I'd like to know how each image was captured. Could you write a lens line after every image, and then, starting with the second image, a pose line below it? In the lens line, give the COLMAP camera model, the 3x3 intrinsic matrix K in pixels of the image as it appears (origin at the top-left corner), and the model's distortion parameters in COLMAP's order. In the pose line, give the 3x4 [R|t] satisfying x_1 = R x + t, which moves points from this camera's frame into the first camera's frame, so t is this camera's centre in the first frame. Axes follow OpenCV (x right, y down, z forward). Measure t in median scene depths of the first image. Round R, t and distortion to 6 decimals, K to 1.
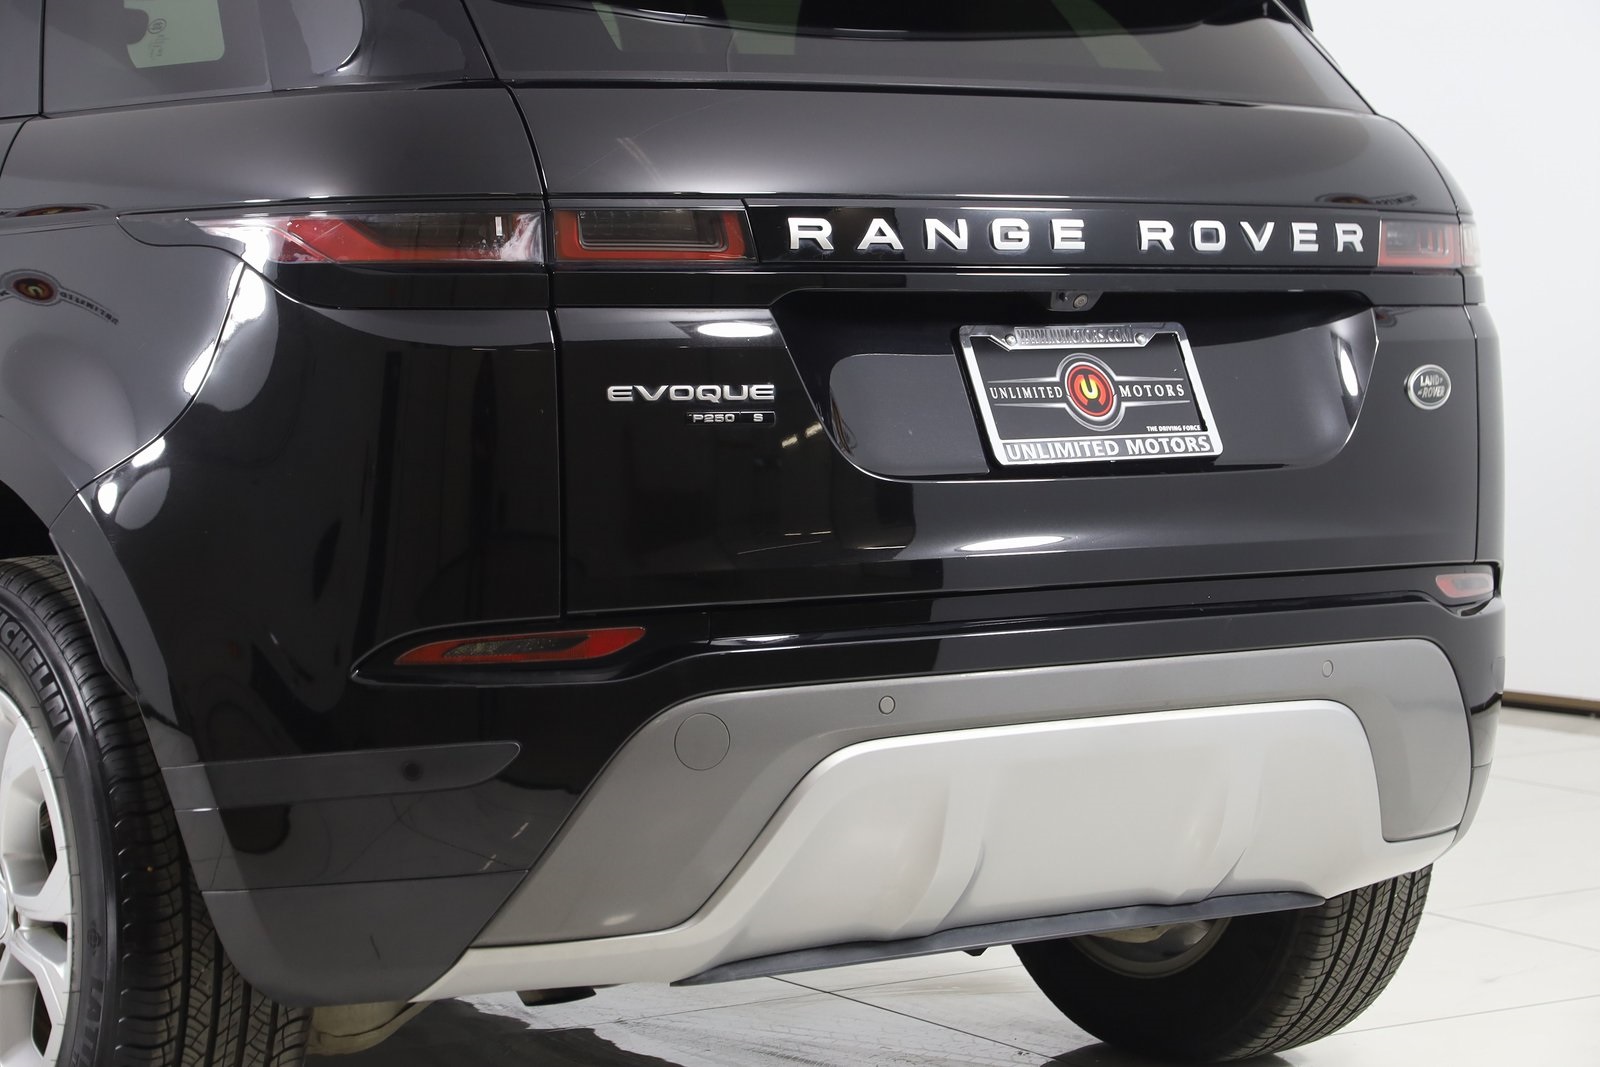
lens RADIAL K [[3845.2, 0, 895.9], [0, 3845.2, 604.2], [0, 0, 1]] dist [0.143056, 0.000000]
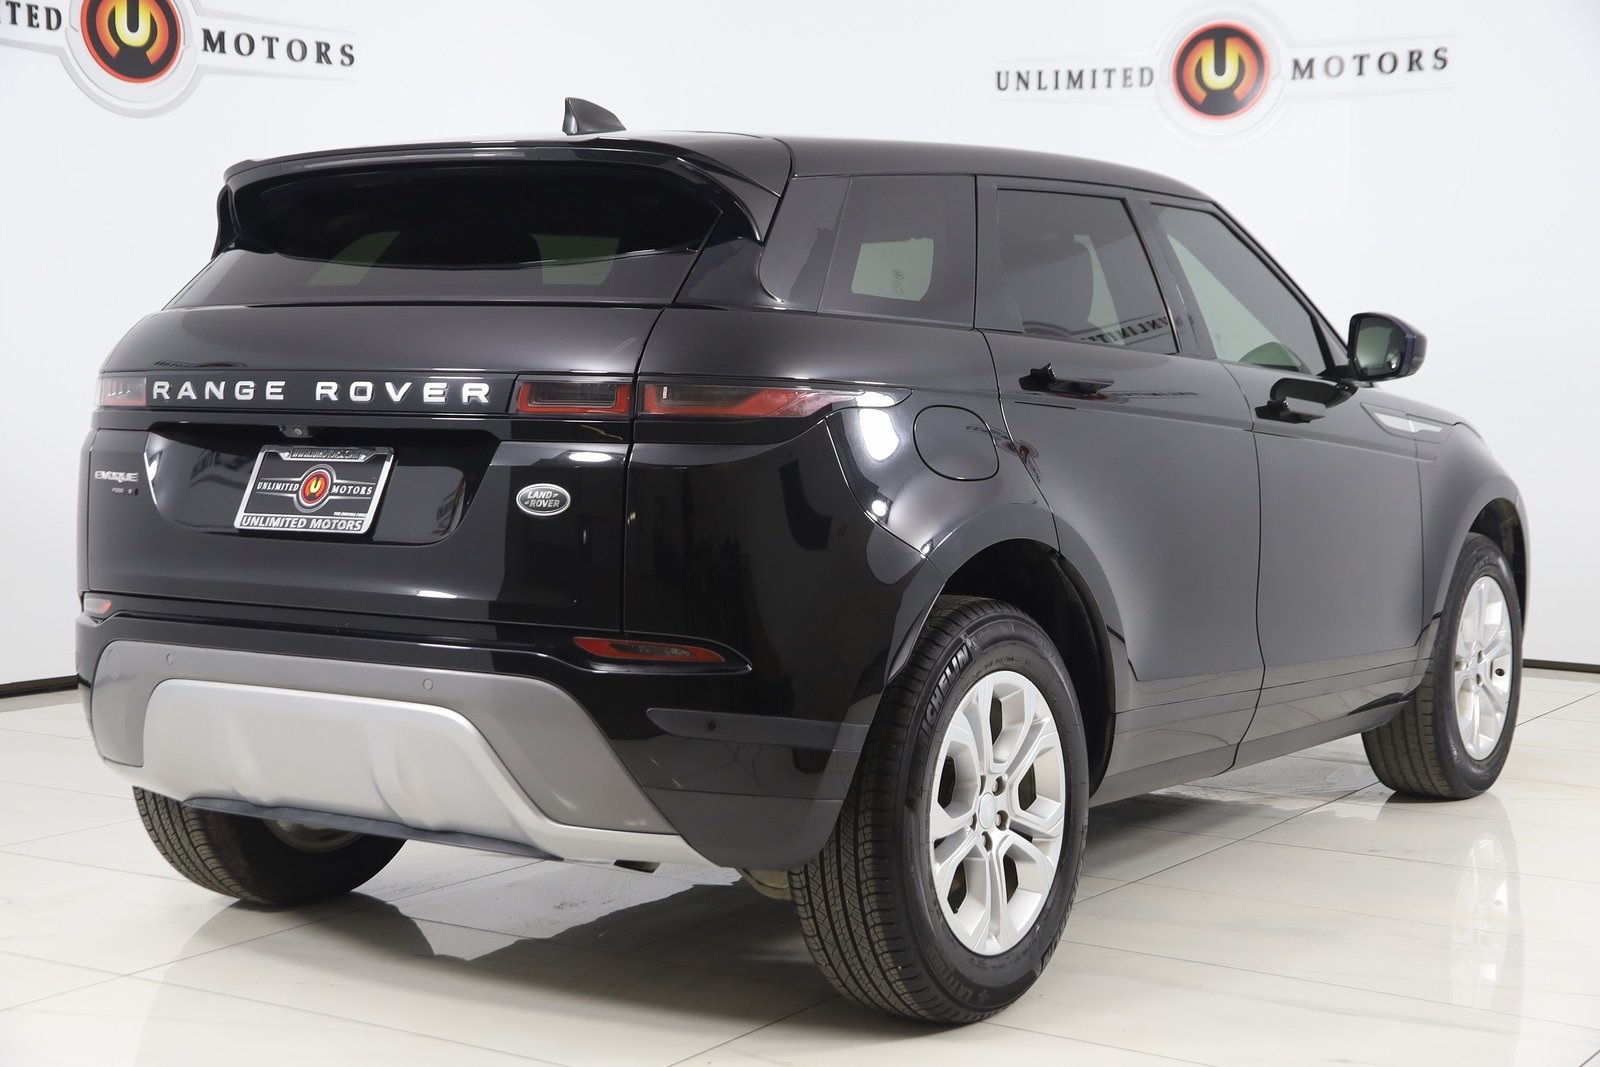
lens RADIAL K [[2377.0, 0, 786.3], [0, 2377.0, 515.5], [0, 0, 1]] dist [-0.087392, 0.000000]
pose [[0.363749, 0.047333, -0.930294, 1.038963], [-0.088959, 0.995909, 0.015888, -0.077006], [0.927239, 0.076979, 0.366472, 0.821283]]
